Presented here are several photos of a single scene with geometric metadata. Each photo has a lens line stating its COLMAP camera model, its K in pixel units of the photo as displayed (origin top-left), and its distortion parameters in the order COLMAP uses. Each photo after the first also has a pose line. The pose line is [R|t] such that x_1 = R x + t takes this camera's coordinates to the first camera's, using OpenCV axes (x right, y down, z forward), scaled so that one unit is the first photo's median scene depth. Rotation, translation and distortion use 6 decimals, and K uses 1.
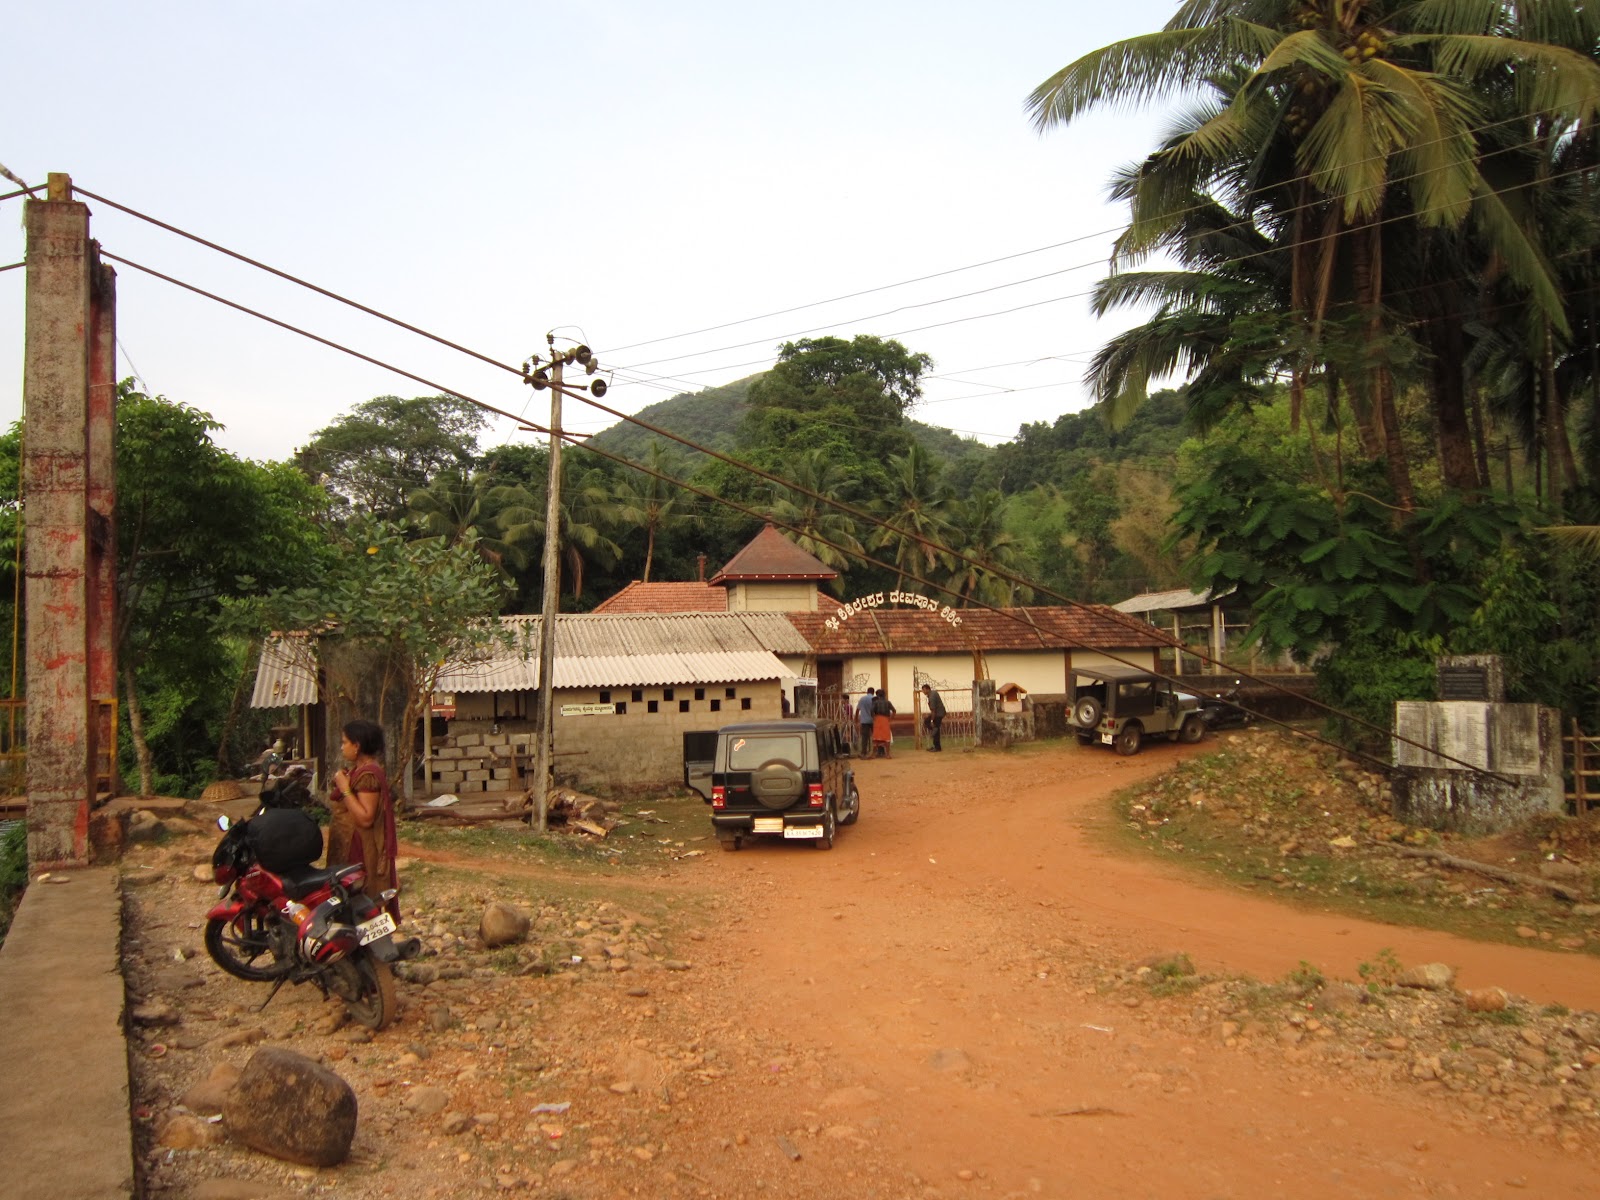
lens RADIAL K [[1335.7, 0, 800.0], [0, 1335.7, 600.0], [0, 0, 1]] dist [0.000792, -0.001564]
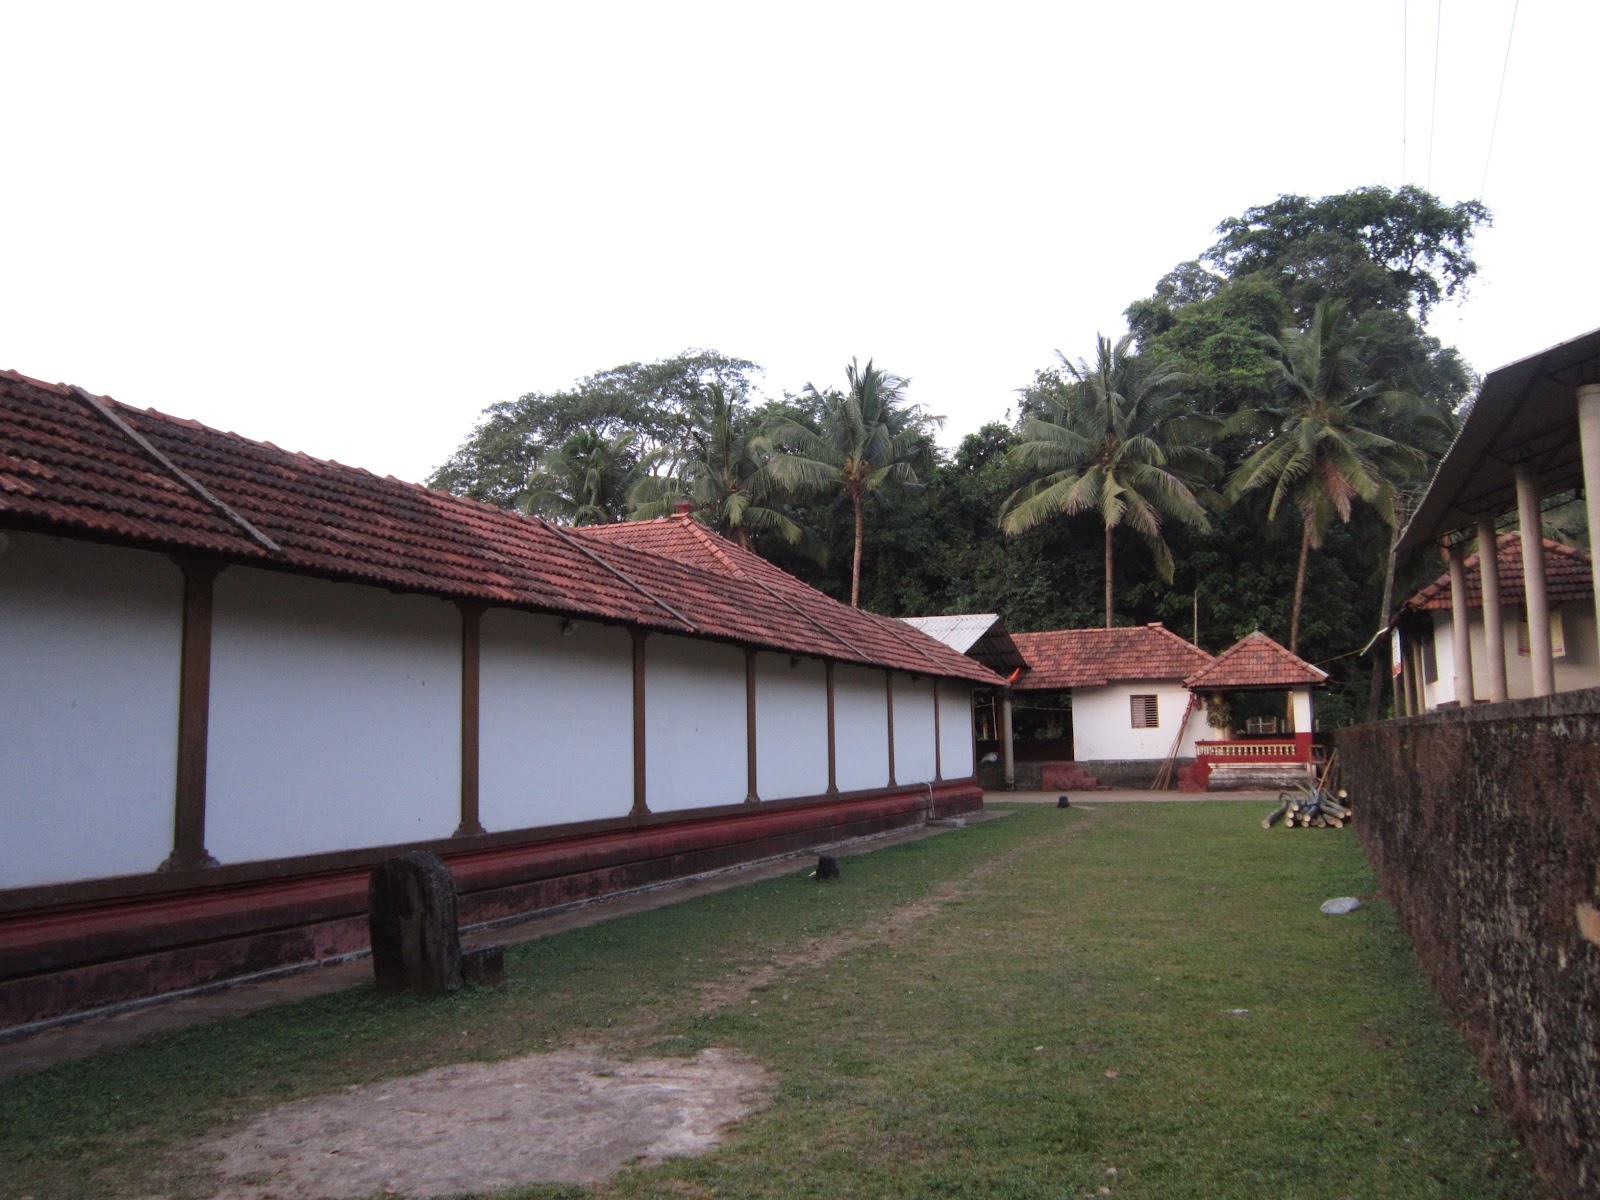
lens RADIAL K [[1335.7, 0, 800.0], [0, 1335.7, 600.0], [0, 0, 1]] dist [0.000792, -0.001564]
pose [[0.865079, -0.052876, -0.498841, 0.126090], [0.034491, 0.998345, -0.046009, 0.016863], [0.500449, 0.022595, 0.865471, 0.329264]]
